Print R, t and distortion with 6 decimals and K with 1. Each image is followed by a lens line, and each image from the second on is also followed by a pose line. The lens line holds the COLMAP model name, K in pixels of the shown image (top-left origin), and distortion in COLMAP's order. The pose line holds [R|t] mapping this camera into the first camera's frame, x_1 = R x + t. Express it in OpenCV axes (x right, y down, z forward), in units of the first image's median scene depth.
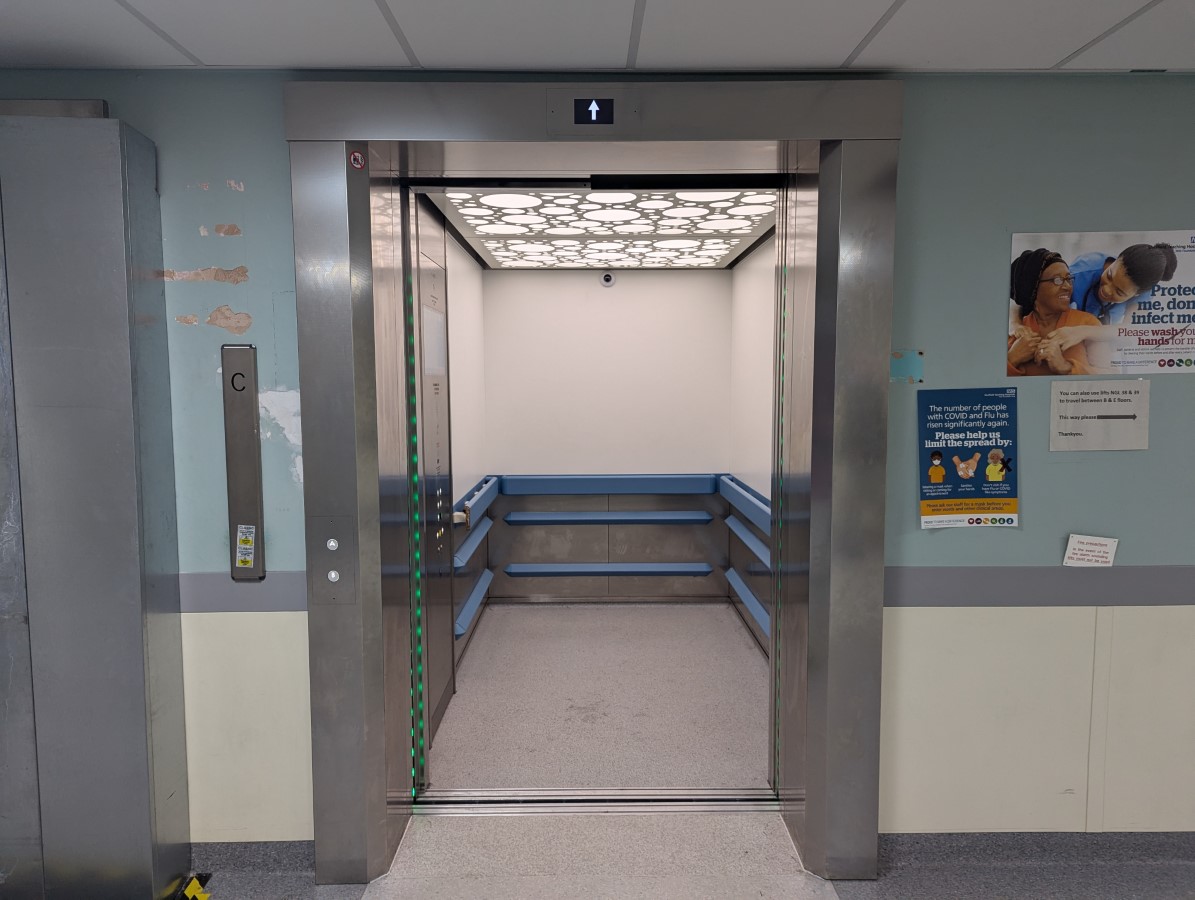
lens RADIAL K [[848.1, 0, 596.9], [0, 848.1, 444.4], [0, 0, 1]] dist [0.043870, -0.037866]
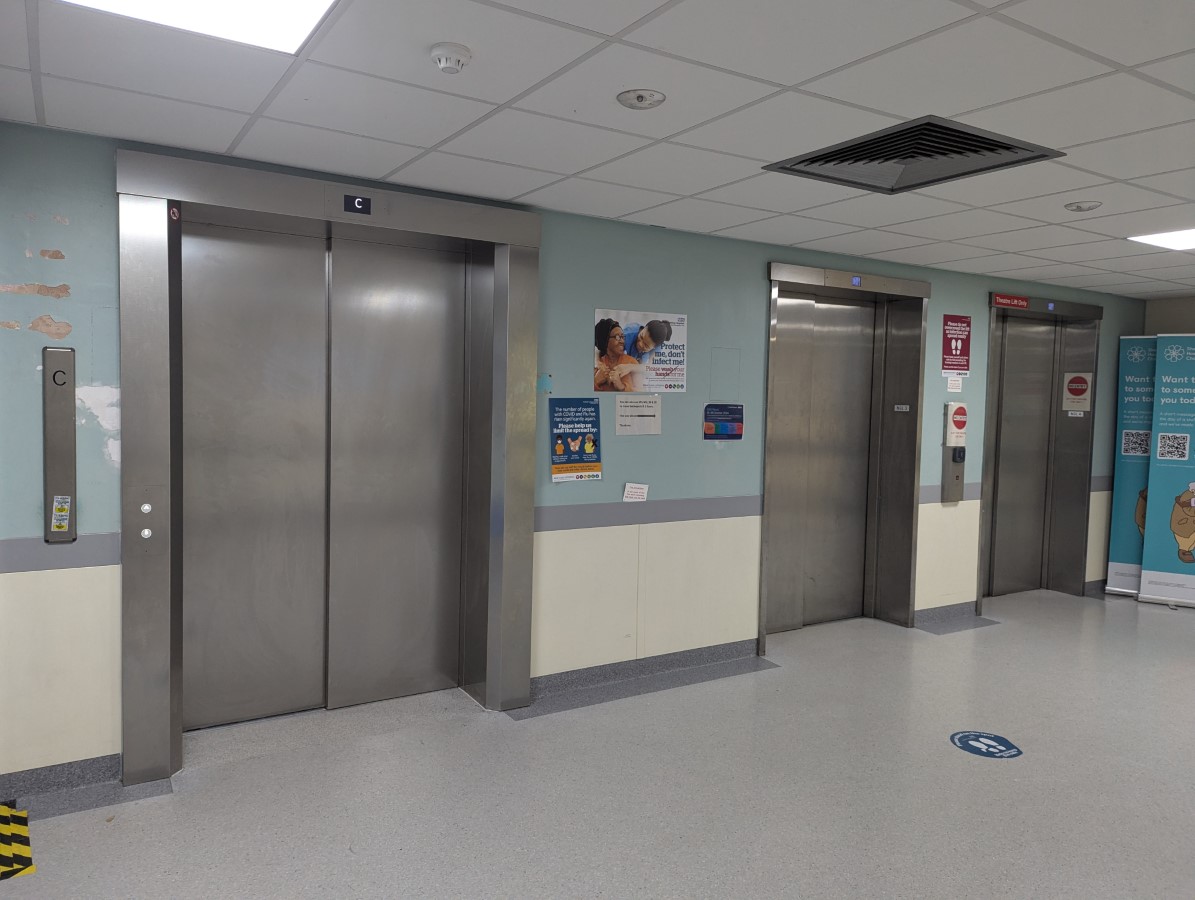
lens RADIAL K [[848.1, 0, 595.5], [0, 848.1, 452.7], [0, 0, 1]] dist [0.043870, -0.037866]
pose [[0.852807, -0.010774, 0.522115, -0.403372], [0.026142, 0.999414, -0.022075, 0.080306], [-0.521571, 0.032475, 0.852589, -0.441828]]
